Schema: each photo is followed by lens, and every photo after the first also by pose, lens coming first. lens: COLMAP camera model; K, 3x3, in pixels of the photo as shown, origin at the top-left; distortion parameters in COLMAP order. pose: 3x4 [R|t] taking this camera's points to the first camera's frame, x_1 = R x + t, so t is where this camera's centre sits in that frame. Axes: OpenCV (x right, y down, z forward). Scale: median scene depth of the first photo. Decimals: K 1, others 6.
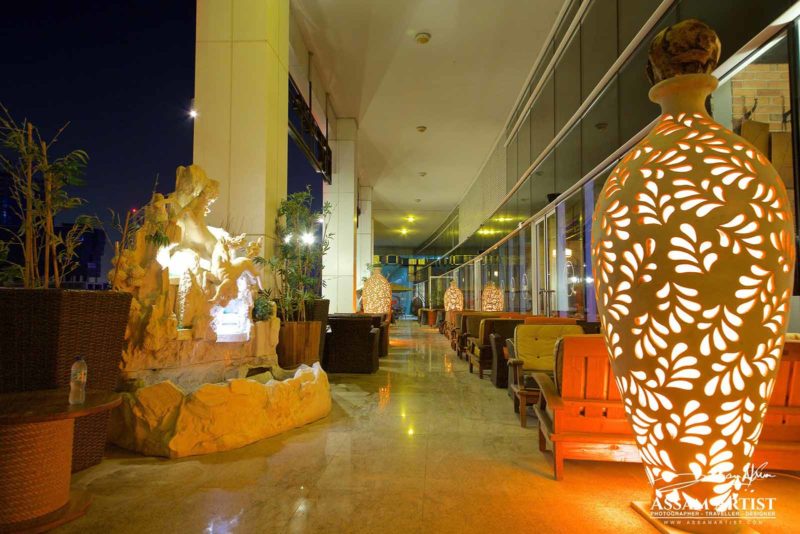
lens RADIAL K [[525.6, 0, 395.4], [0, 525.6, 268.5], [0, 0, 1]] dist [0.024997, -0.002110]
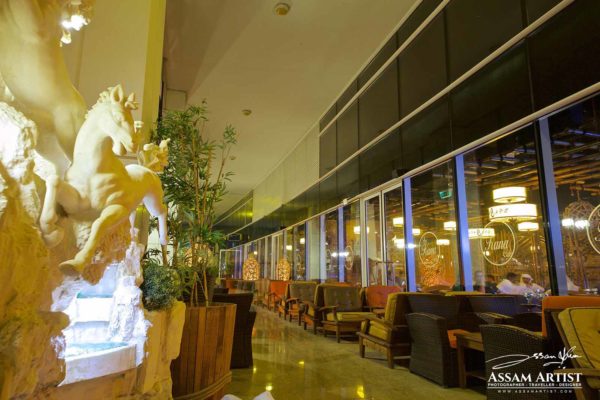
lens RADIAL K [[394.2, 0, 302.6], [0, 394.2, 200.3], [0, 0, 1]] dist [0.024997, -0.002110]
pose [[0.948706, 0.064239, 0.309563, -0.124329], [-0.027788, 0.992293, -0.120757, 0.020229], [-0.314935, 0.105960, 0.943180, 0.308291]]
